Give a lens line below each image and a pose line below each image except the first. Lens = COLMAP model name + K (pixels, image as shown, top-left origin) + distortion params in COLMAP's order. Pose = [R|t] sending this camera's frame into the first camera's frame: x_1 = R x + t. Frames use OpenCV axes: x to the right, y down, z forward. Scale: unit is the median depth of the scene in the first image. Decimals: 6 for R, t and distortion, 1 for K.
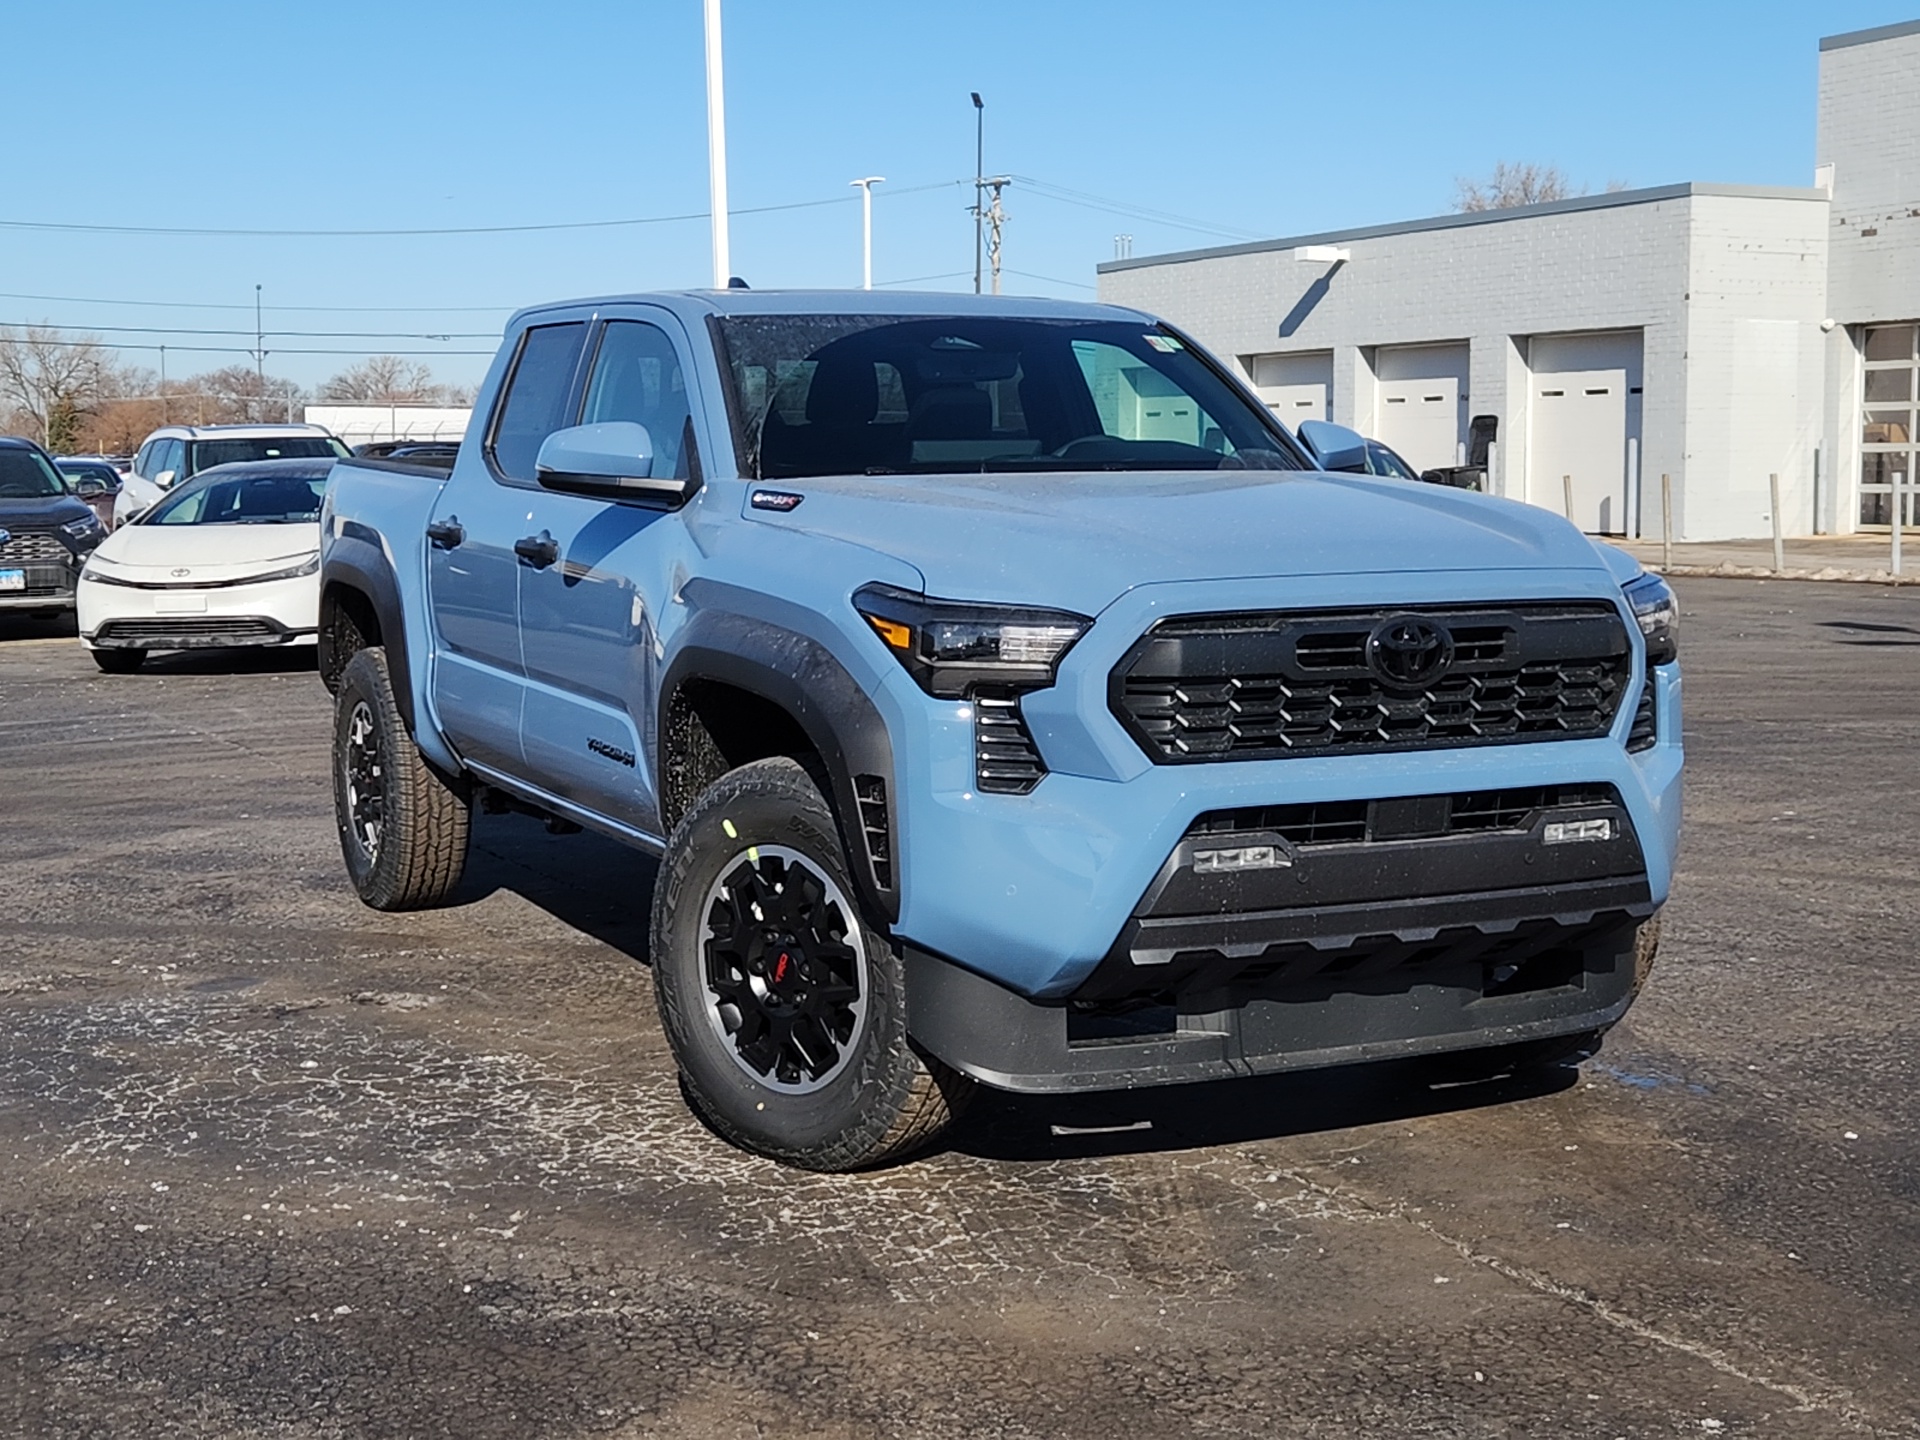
lens RADIAL K [[2634.0, 0, 966.0], [0, 2634.0, 712.7], [0, 0, 1]] dist [0.065902, 0.000000]
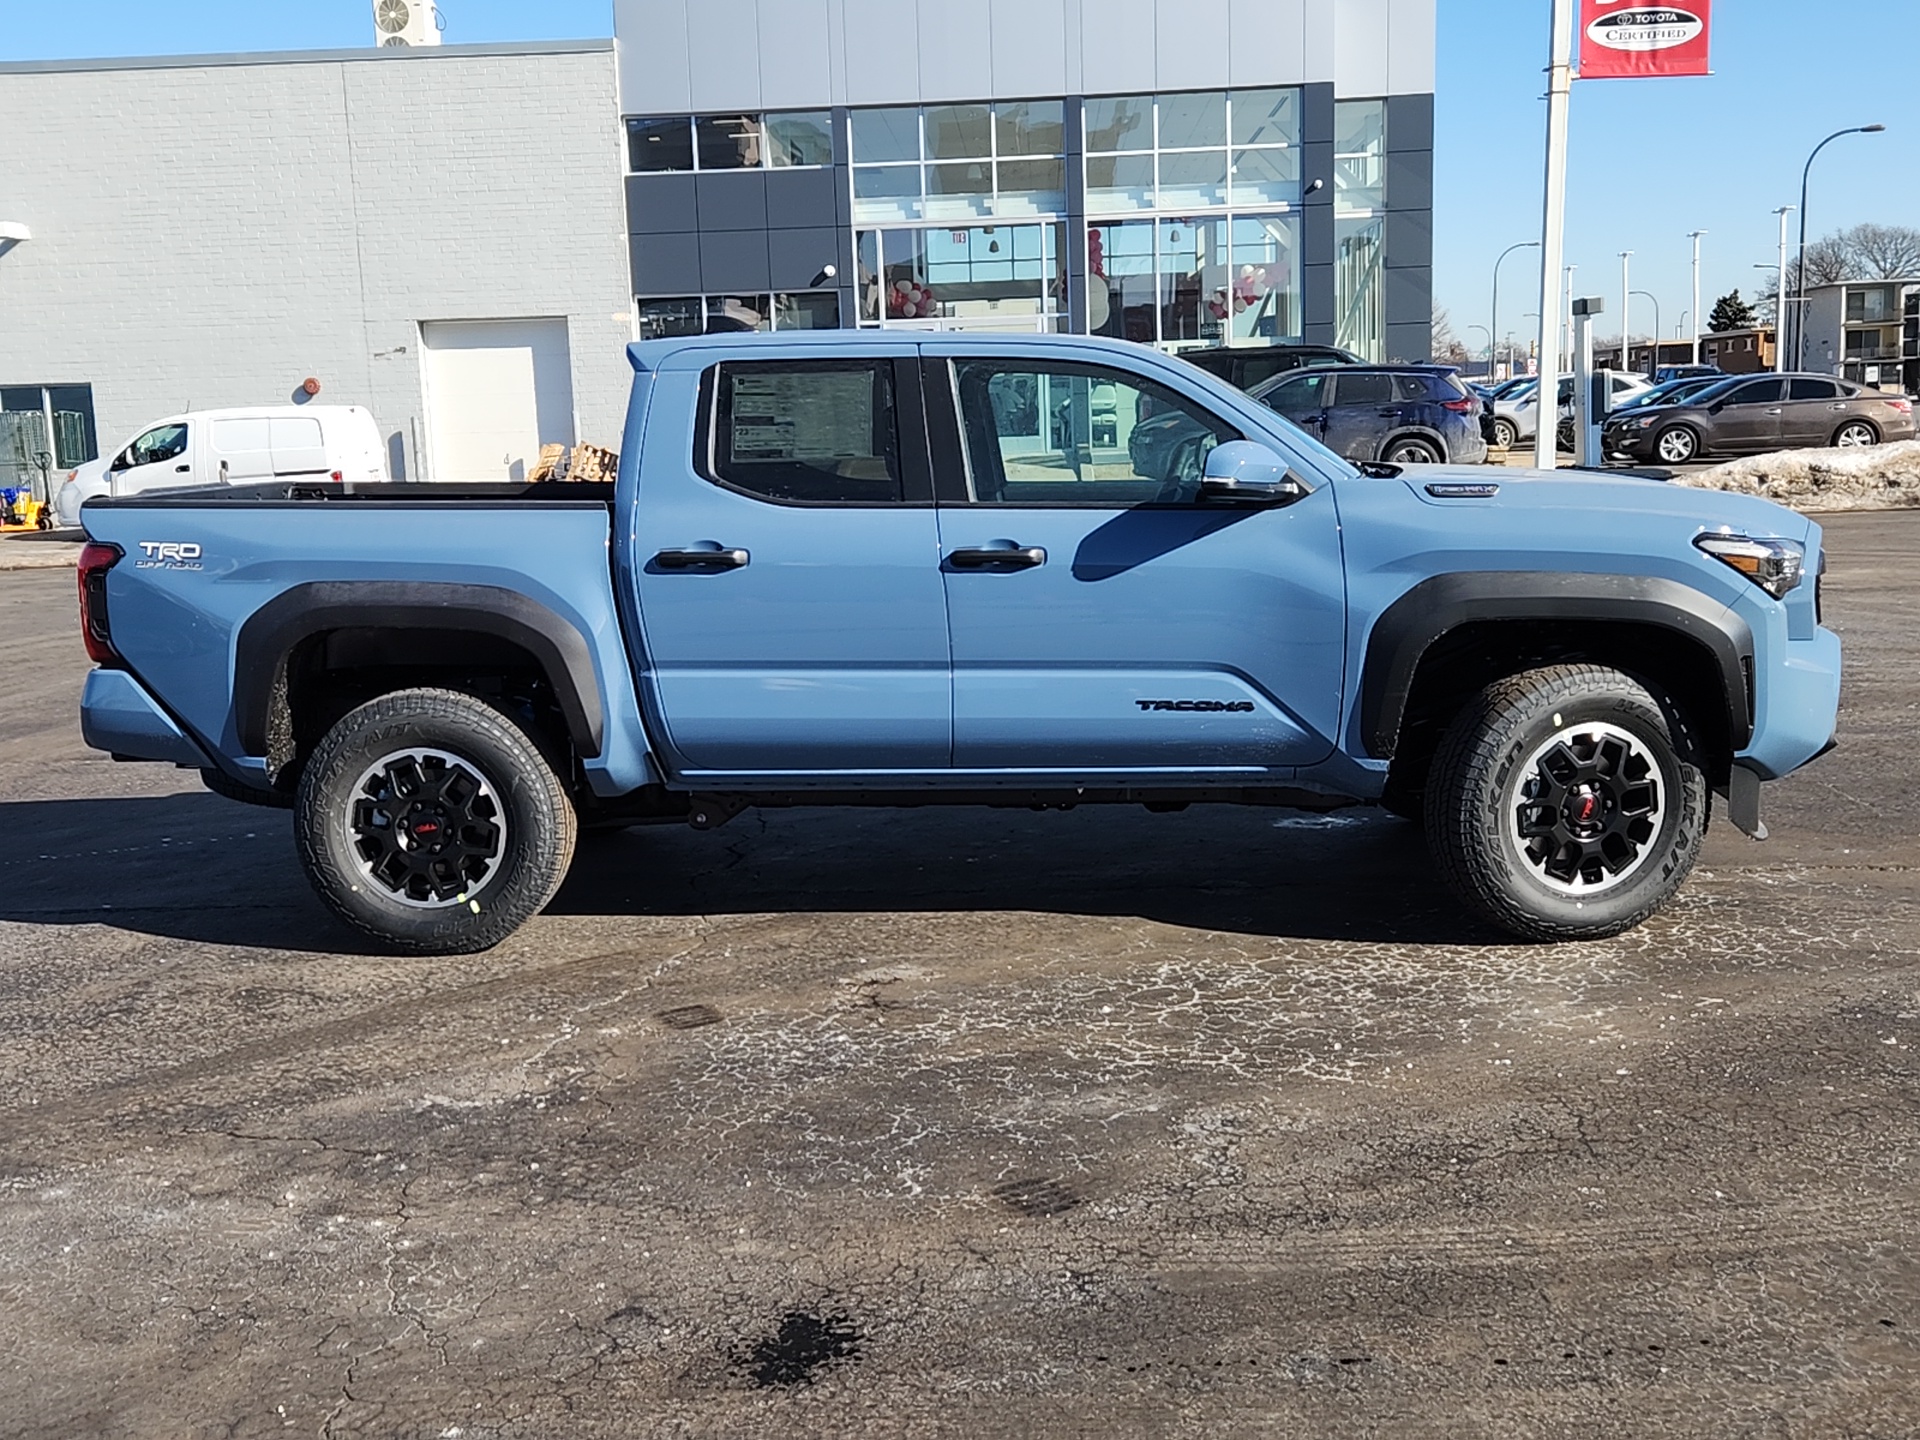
lens RADIAL K [[2104.3, 0, 945.1], [0, 2104.3, 718.8], [0, 0, 1]] dist [0.045522, 0.000000]
pose [[0.505120, -0.135312, 0.852376, -1.254736], [0.109463, 0.989701, 0.092244, -0.100574], [-0.856079, 0.046709, 0.514730, 0.702333]]
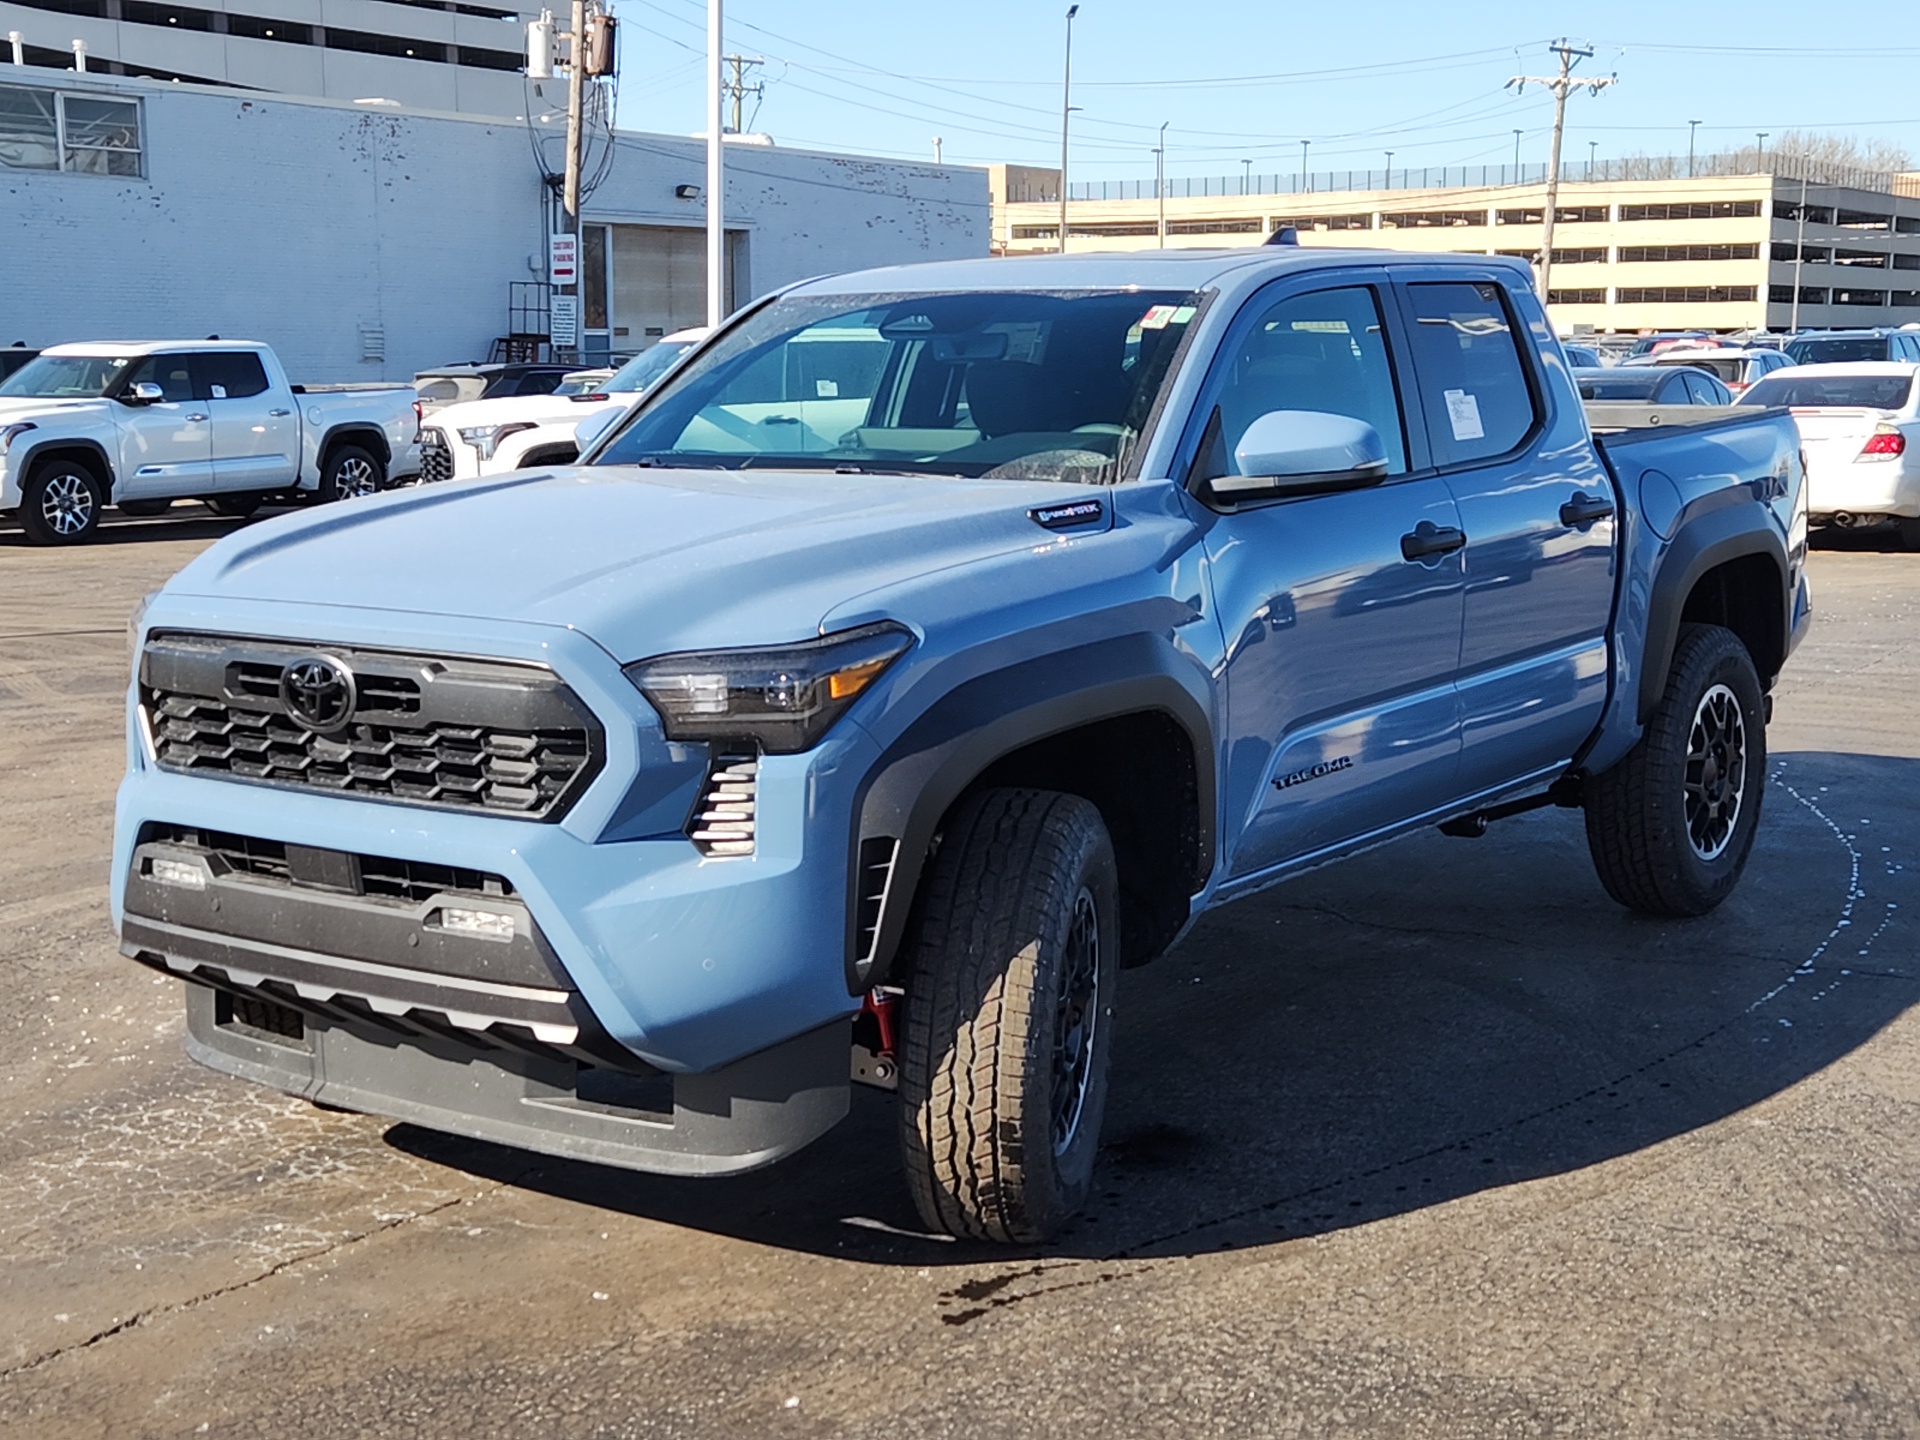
lens RADIAL K [[2634.0, 0, 960.5], [0, 2634.0, 713.5], [0, 0, 1]] dist [0.065902, 0.000000]
pose [[0.487666, 0.127964, -0.863601, 1.020387], [-0.084556, 0.991472, 0.099163, -0.119917], [0.868926, 0.024664, 0.494327, 0.685286]]
